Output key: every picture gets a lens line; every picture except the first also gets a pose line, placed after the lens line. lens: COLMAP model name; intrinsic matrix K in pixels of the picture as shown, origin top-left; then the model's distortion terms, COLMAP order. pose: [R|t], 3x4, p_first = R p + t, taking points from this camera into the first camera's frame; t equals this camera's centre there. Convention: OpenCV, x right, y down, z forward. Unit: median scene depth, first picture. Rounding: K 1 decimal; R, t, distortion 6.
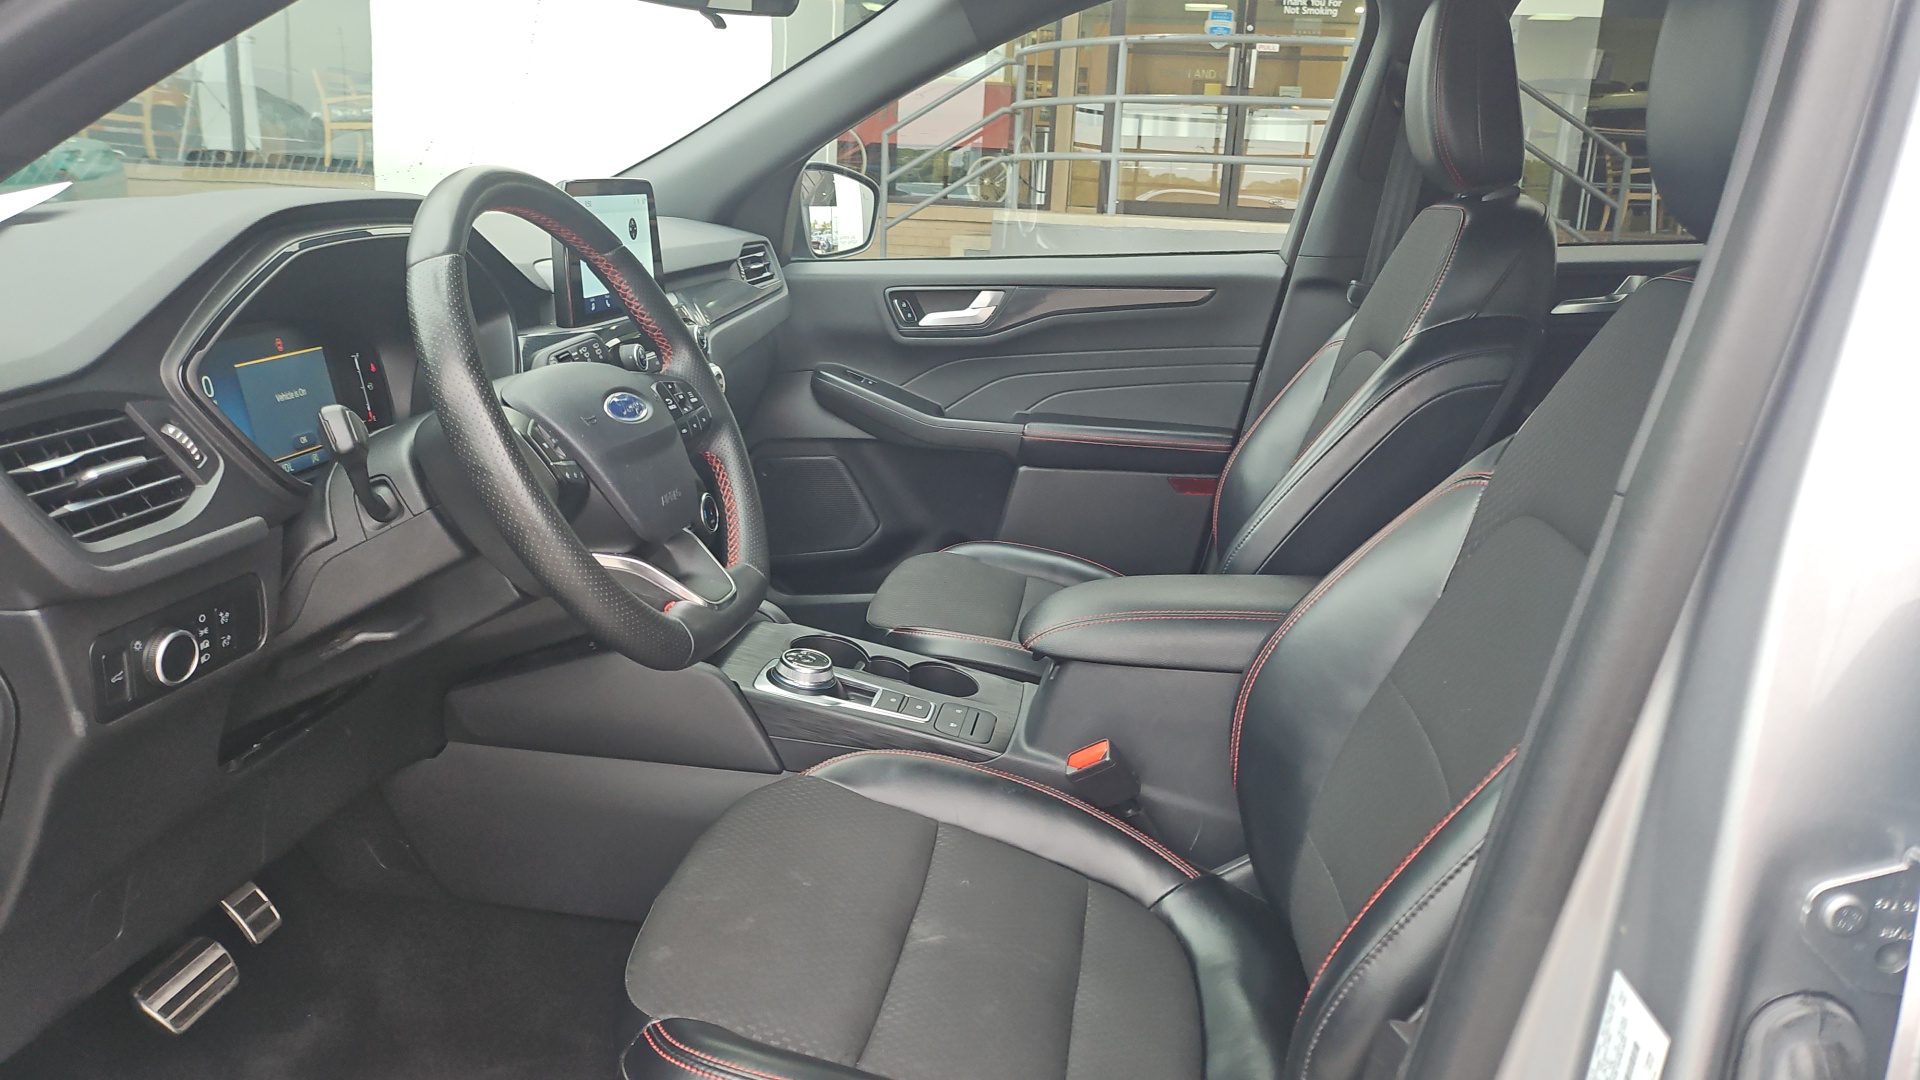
lens RADIAL K [[1344.5, 0, 974.7], [0, 1344.5, 529.6], [0, 0, 1]] dist [0.069497, -0.072751]
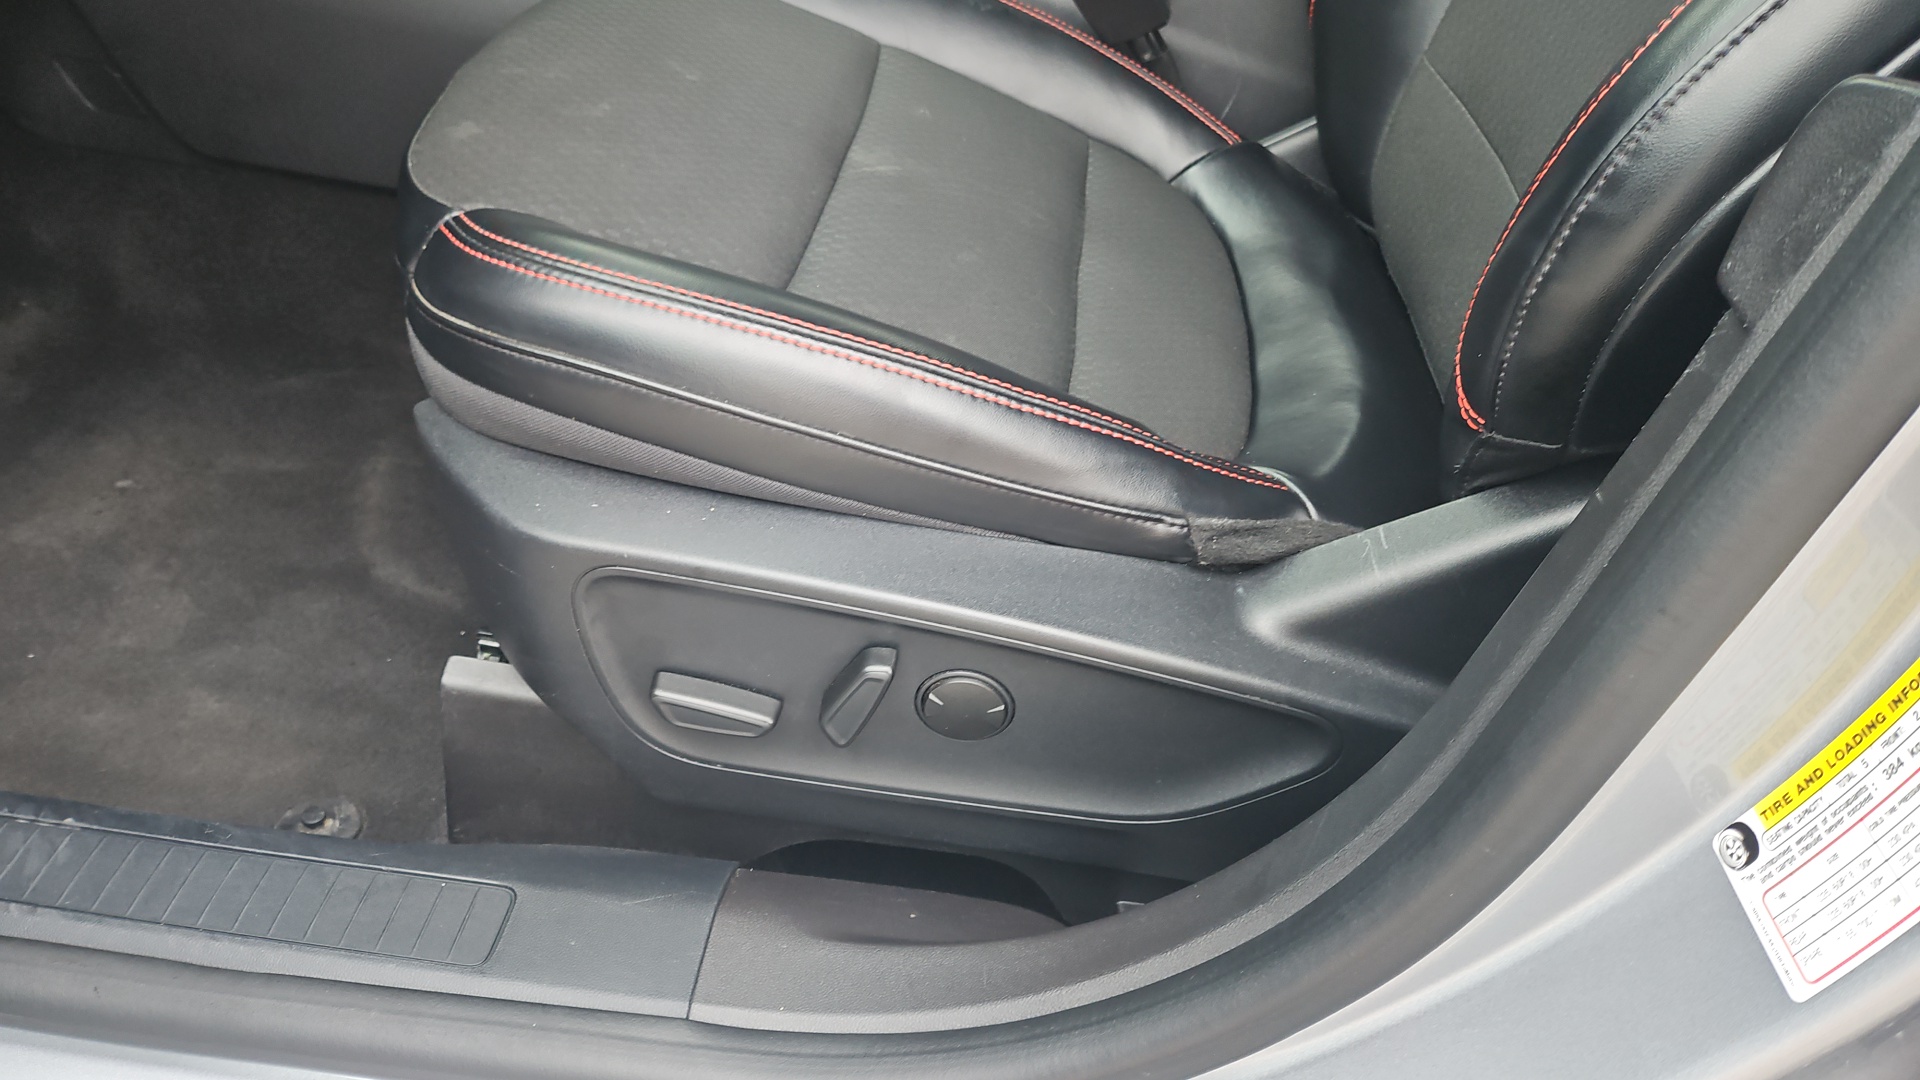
lens RADIAL K [[1344.5, 0, 949.1], [0, 1344.5, 549.8], [0, 0, 1]] dist [0.069497, -0.072751]
pose [[0.994527, 0.045937, 0.093837, -0.050080], [-0.079041, 0.918165, 0.388234, 0.203704], [-0.068323, -0.393526, 0.916771, 0.288094]]
